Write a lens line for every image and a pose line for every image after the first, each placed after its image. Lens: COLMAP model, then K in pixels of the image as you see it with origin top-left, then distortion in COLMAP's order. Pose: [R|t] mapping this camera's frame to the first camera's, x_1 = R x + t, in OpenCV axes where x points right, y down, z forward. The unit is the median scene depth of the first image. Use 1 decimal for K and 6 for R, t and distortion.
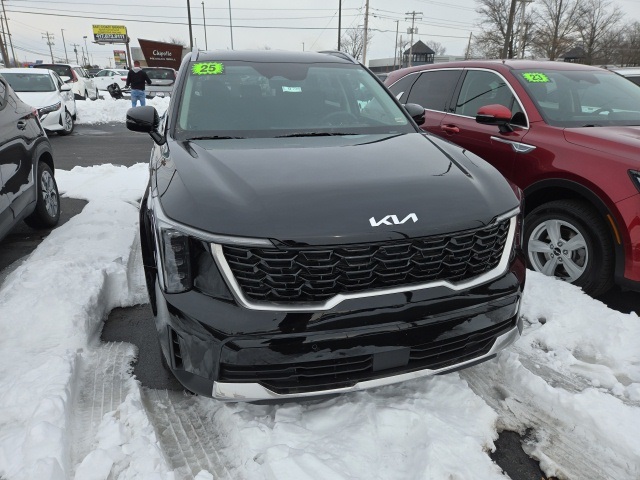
lens RADIAL K [[423.0, 0, 320.9], [0, 423.0, 240.2], [0, 0, 1]] dist [0.046927, -0.026362]
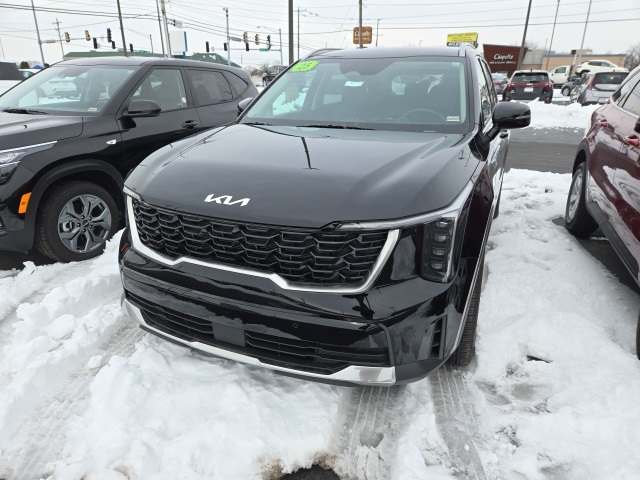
lens RADIAL K [[423.0, 0, 320.1], [0, 423.0, 238.0], [0, 0, 1]] dist [0.046927, -0.026362]
pose [[0.758534, 0.217160, -0.614384, 0.843627], [-0.224912, 0.972146, 0.065932, -0.064669], [0.611589, 0.088171, 0.786247, 0.264789]]
